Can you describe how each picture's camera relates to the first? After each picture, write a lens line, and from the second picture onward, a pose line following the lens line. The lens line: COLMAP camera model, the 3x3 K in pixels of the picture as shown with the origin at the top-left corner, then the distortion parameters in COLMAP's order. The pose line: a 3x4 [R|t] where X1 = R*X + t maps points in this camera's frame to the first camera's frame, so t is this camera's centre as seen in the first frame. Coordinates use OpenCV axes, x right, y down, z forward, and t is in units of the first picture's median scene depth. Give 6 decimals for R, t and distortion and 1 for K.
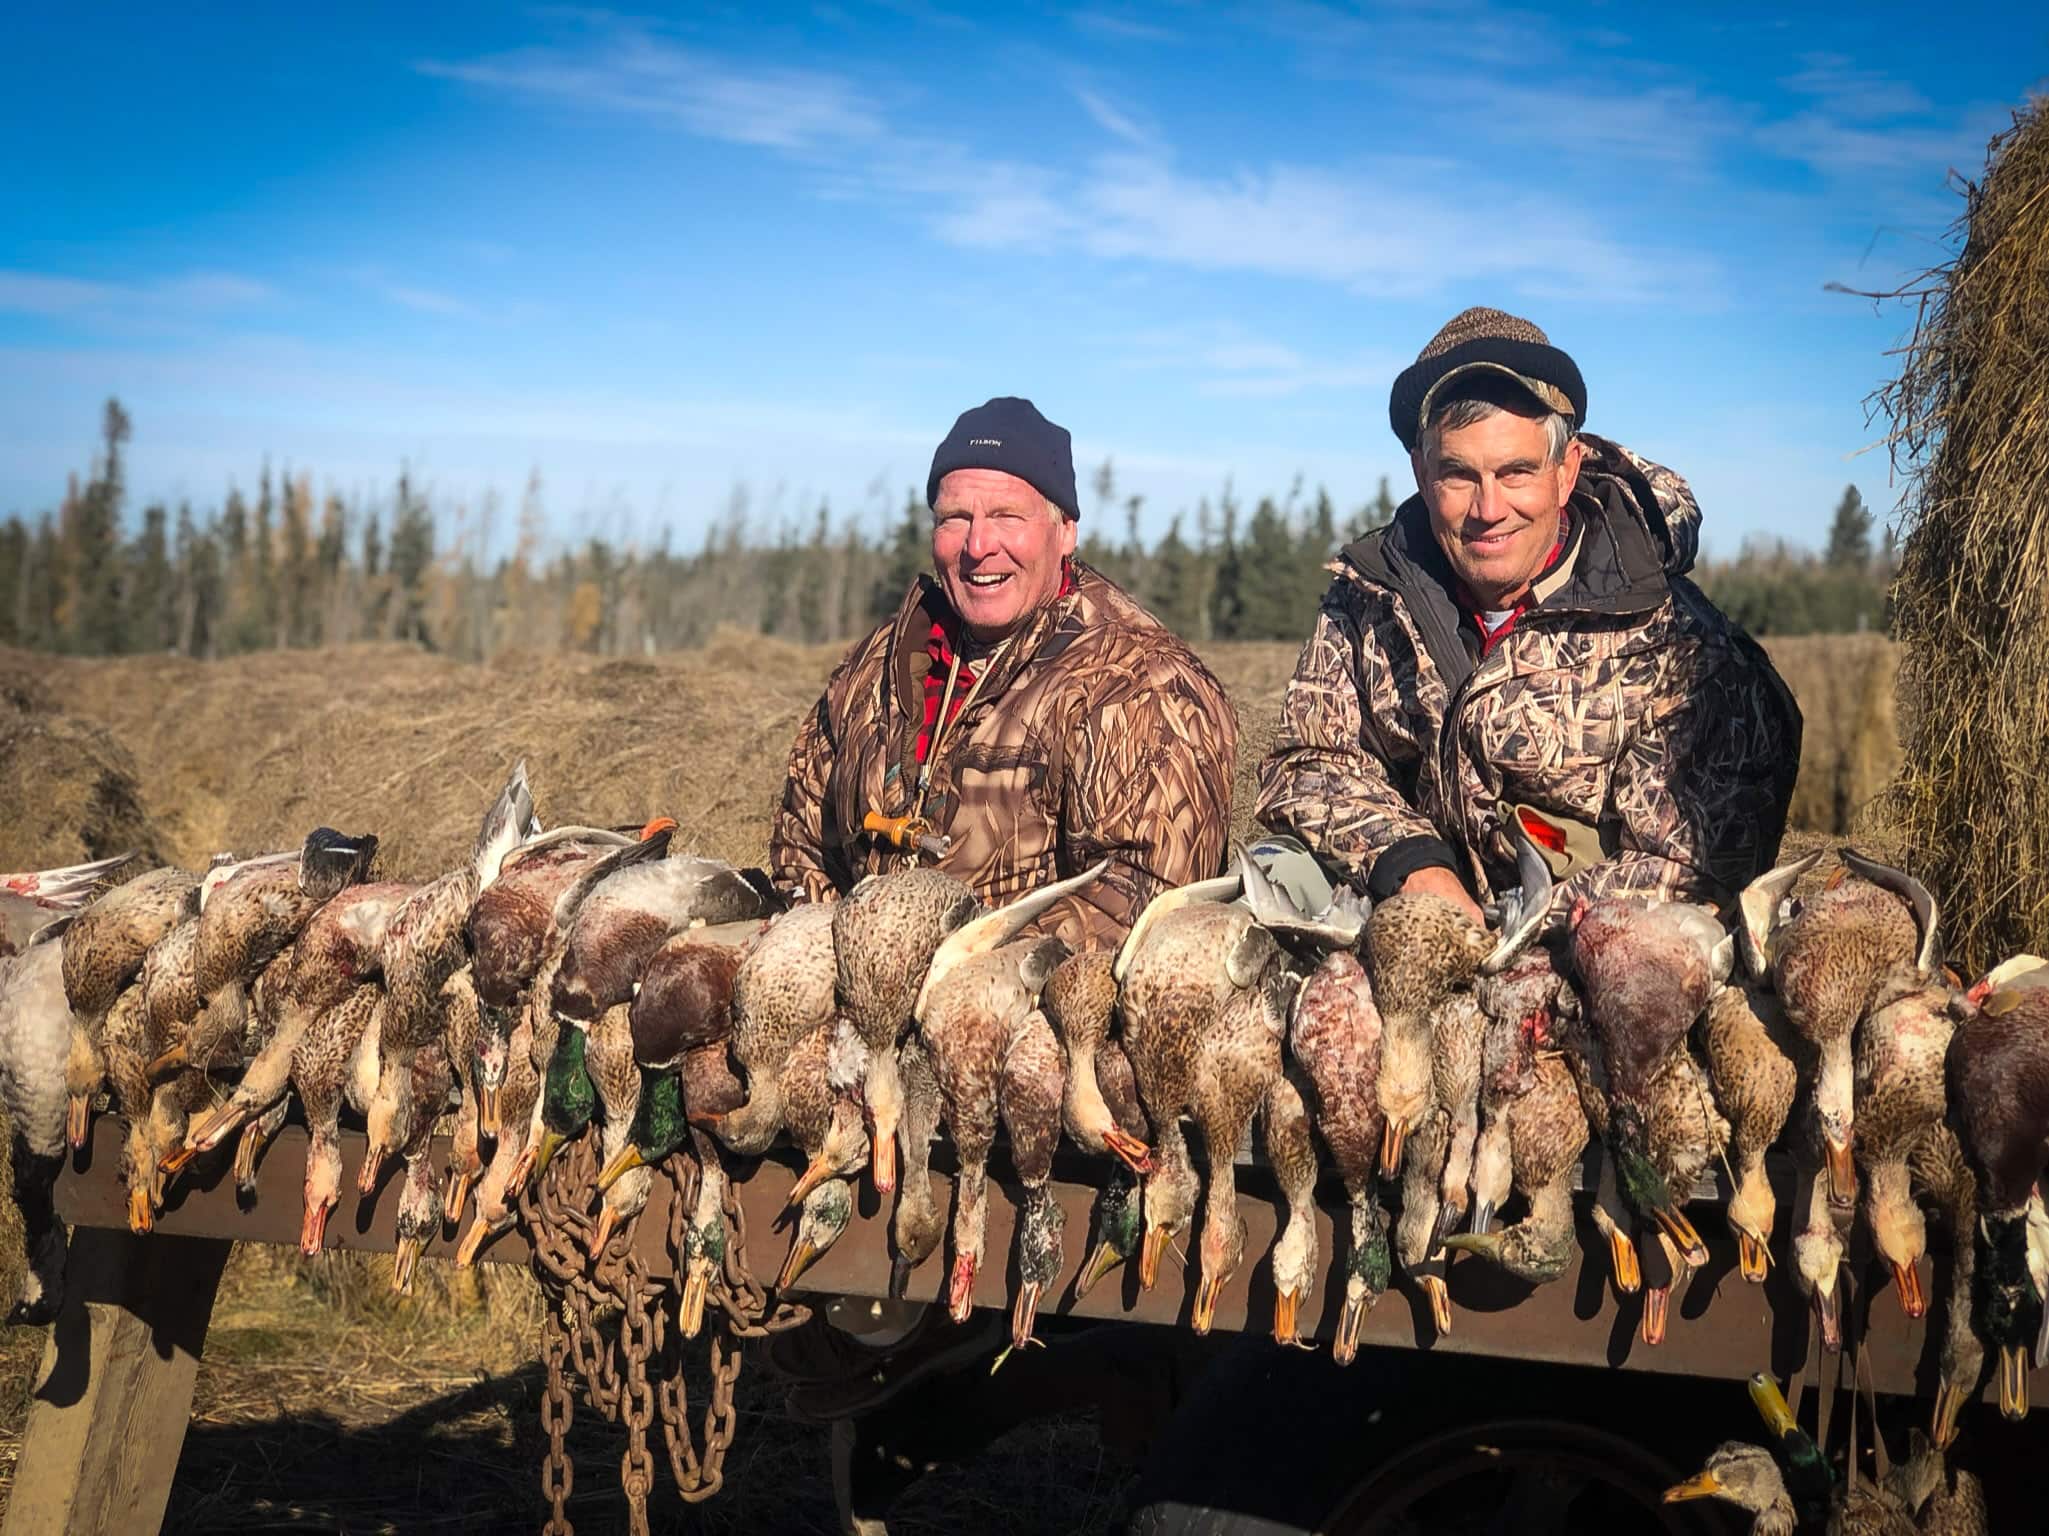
lens RADIAL K [[2961.3, 0, 1024.4], [0, 2961.3, 766.3], [0, 0, 1]] dist [-0.068541, 0.000000]
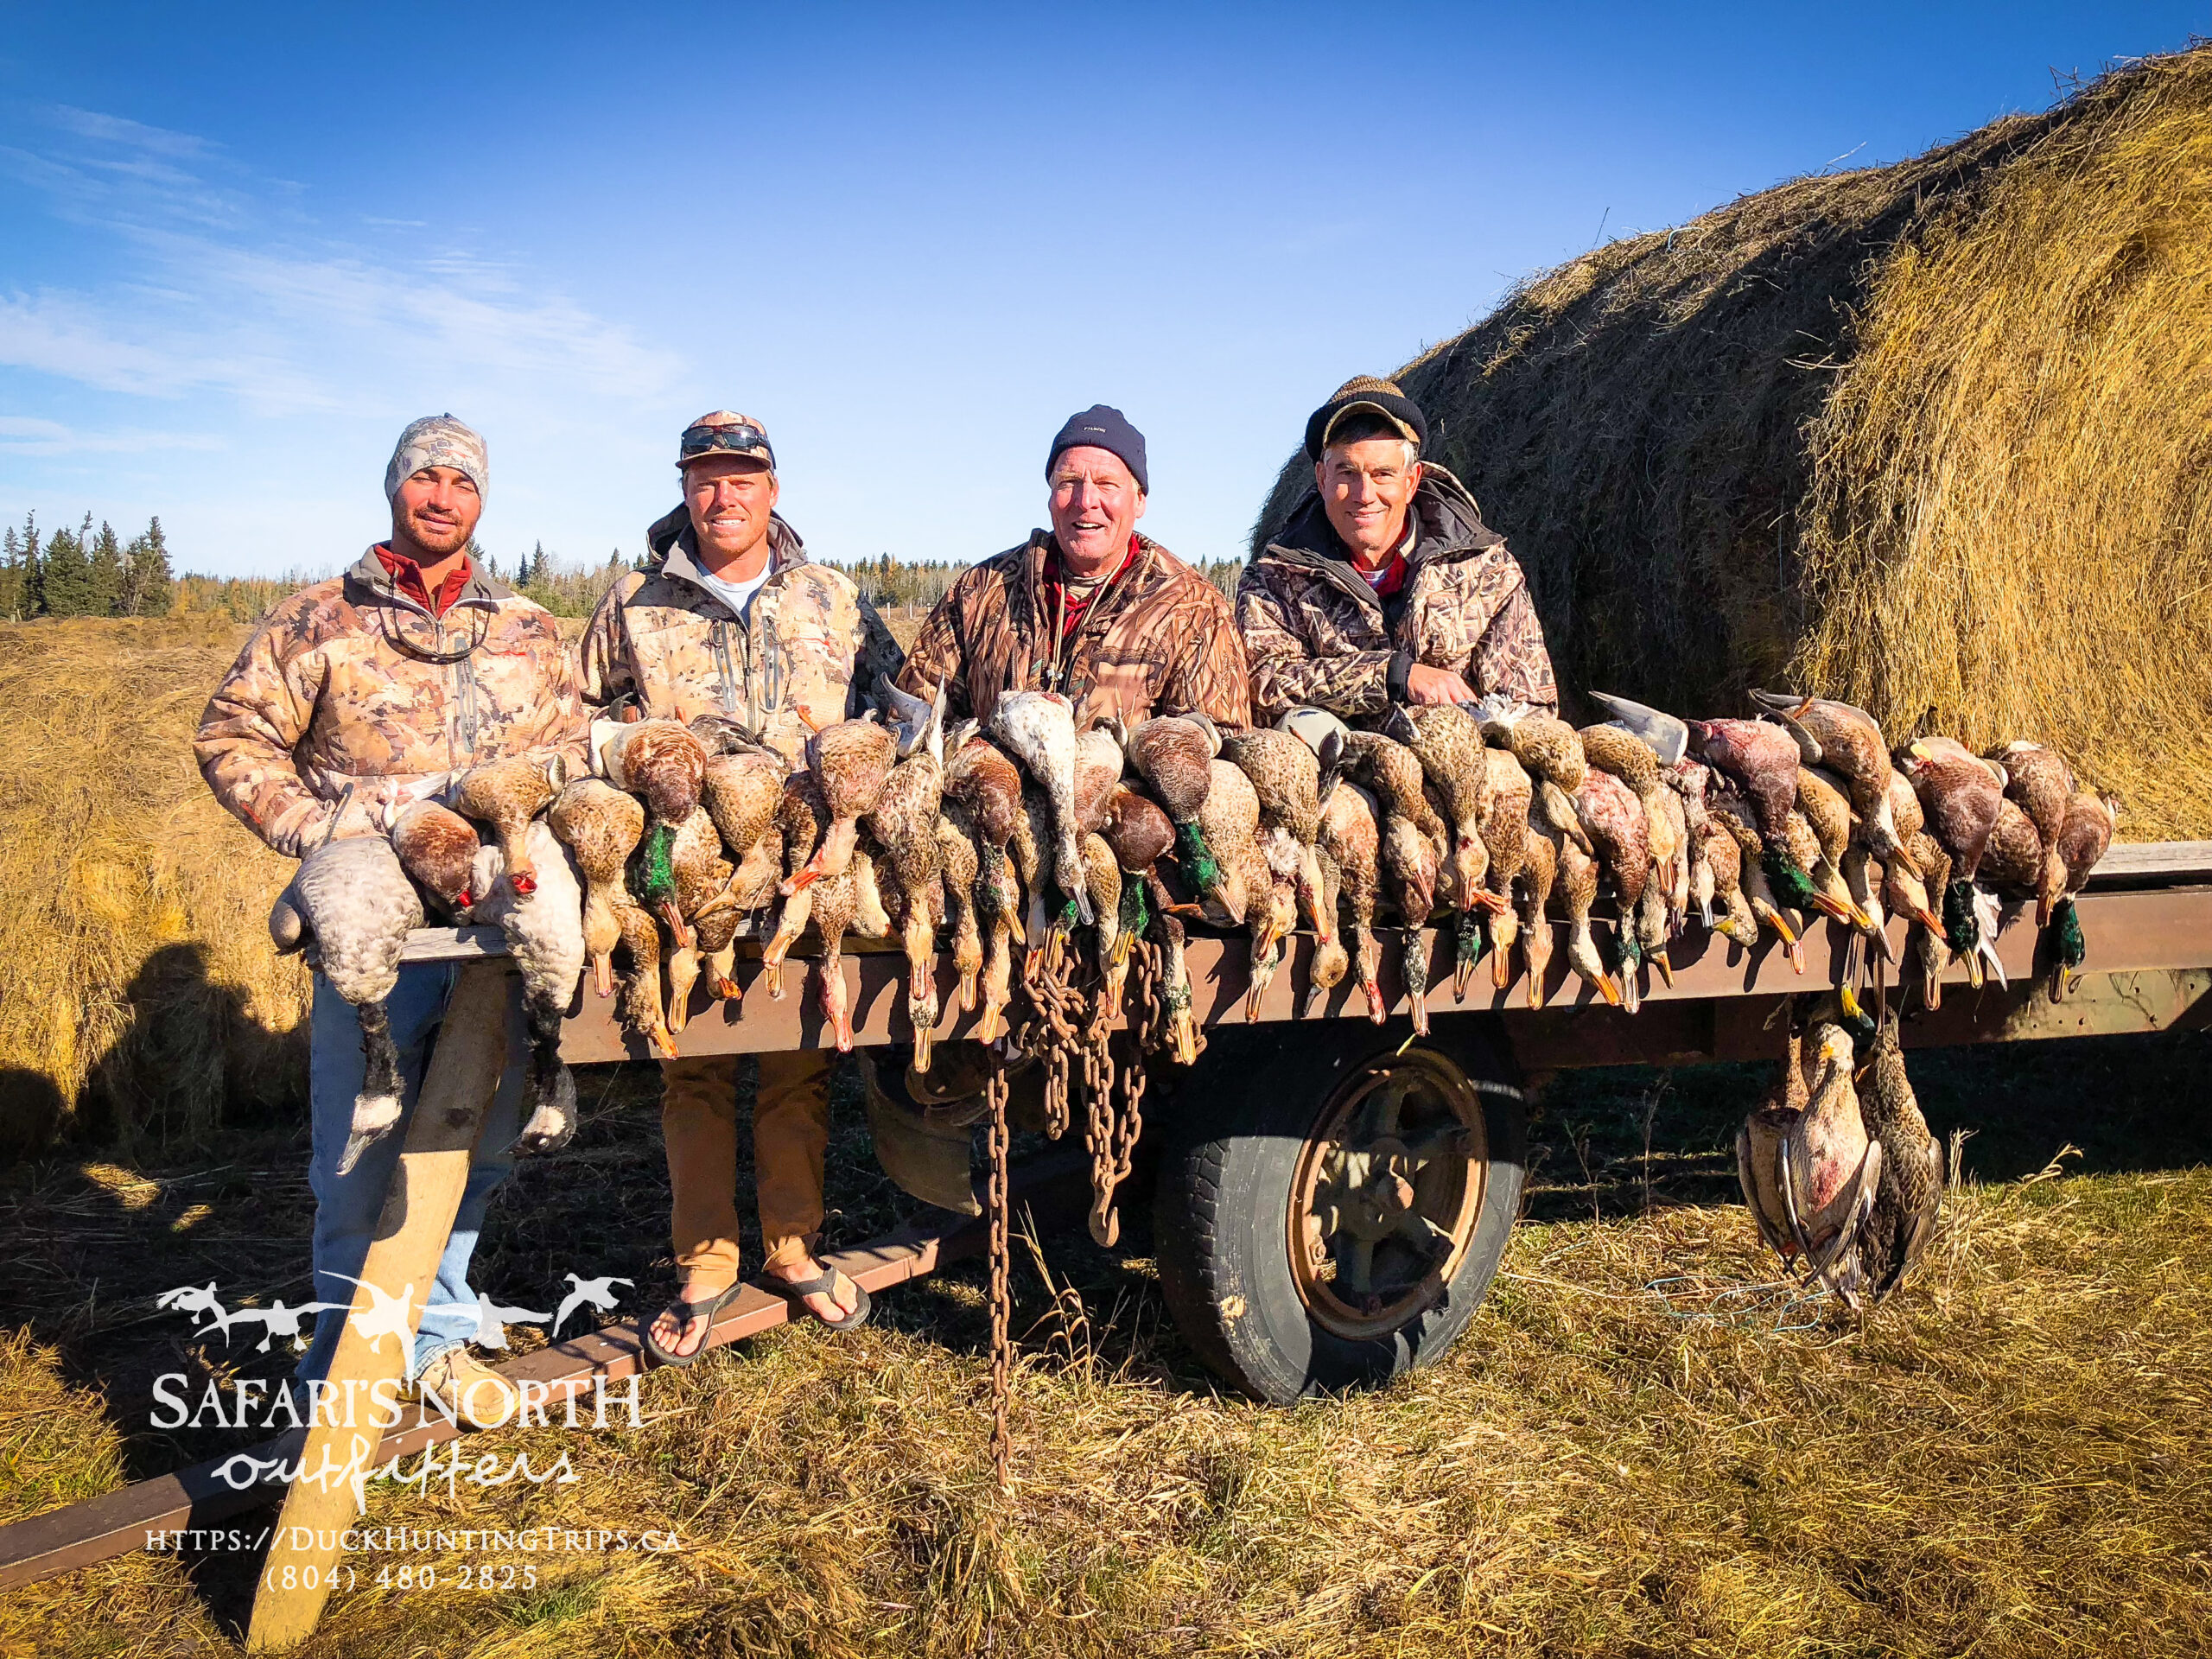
lens RADIAL K [[1795.3, 0, 1107.3], [0, 1795.3, 836.7], [0, 0, 1]] dist [0.027156, -0.021344]
pose [[0.815600, -0.070920, 0.574253, -0.529368], [0.029749, 0.996287, 0.080790, 0.013702], [-0.577850, -0.048809, 0.814682, 0.281585]]
